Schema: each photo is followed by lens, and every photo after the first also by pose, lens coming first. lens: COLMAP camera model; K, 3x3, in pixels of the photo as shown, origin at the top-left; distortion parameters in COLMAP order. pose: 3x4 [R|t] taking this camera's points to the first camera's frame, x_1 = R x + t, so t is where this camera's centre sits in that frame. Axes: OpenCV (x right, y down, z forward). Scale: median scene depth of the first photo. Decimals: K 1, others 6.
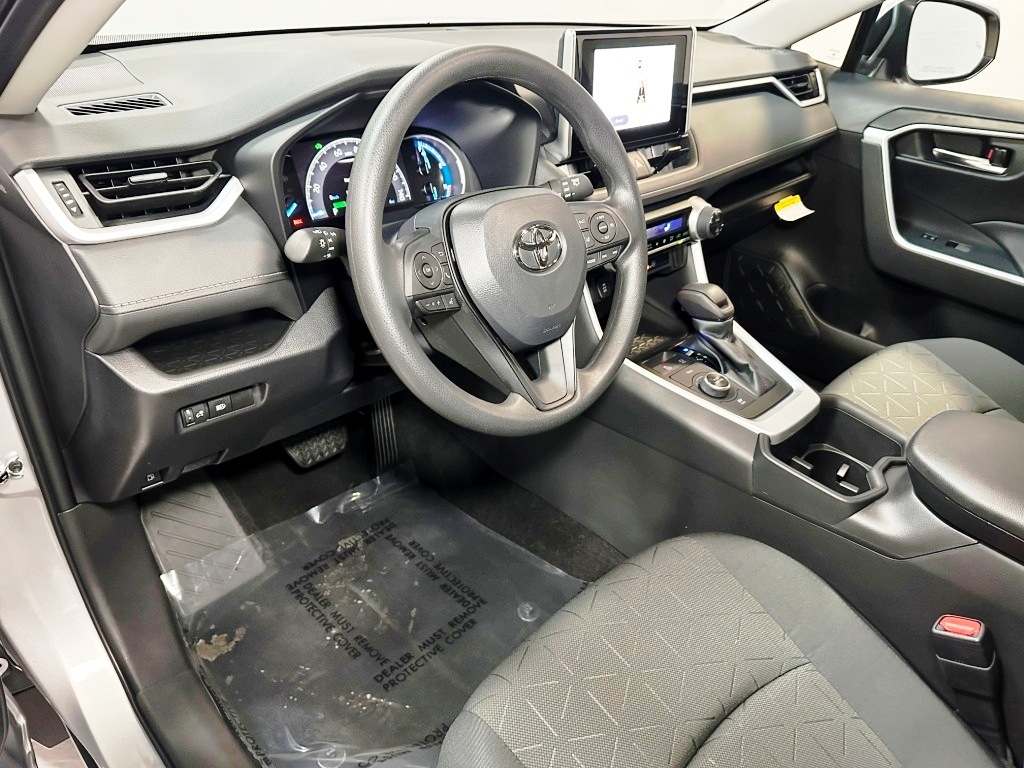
lens RADIAL K [[720.9, 0, 554.1], [0, 720.9, 385.1], [0, 0, 1]] dist [-0.006272, -0.002156]
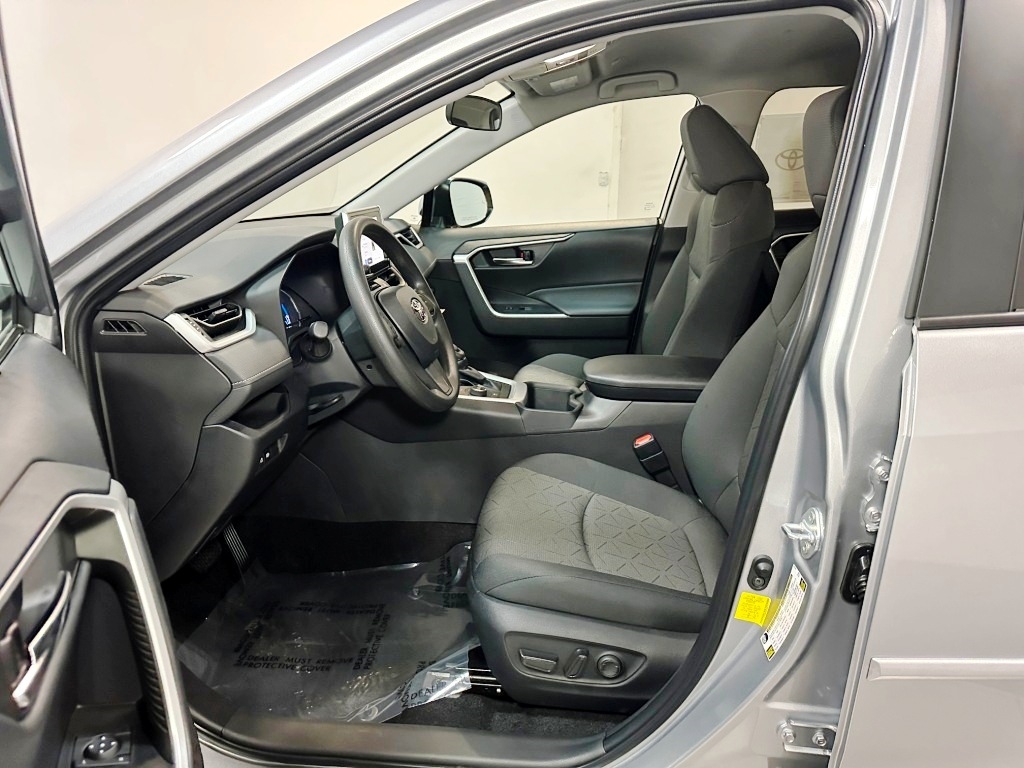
lens RADIAL K [[720.9, 0, 554.1], [0, 720.9, 385.1], [0, 0, 1]] dist [-0.006272, -0.002156]
pose [[0.736514, -0.273596, 0.618621, -0.601436], [0.414259, 0.905419, -0.092767, 0.191598], [-0.534731, 0.324593, 0.780193, -0.371284]]
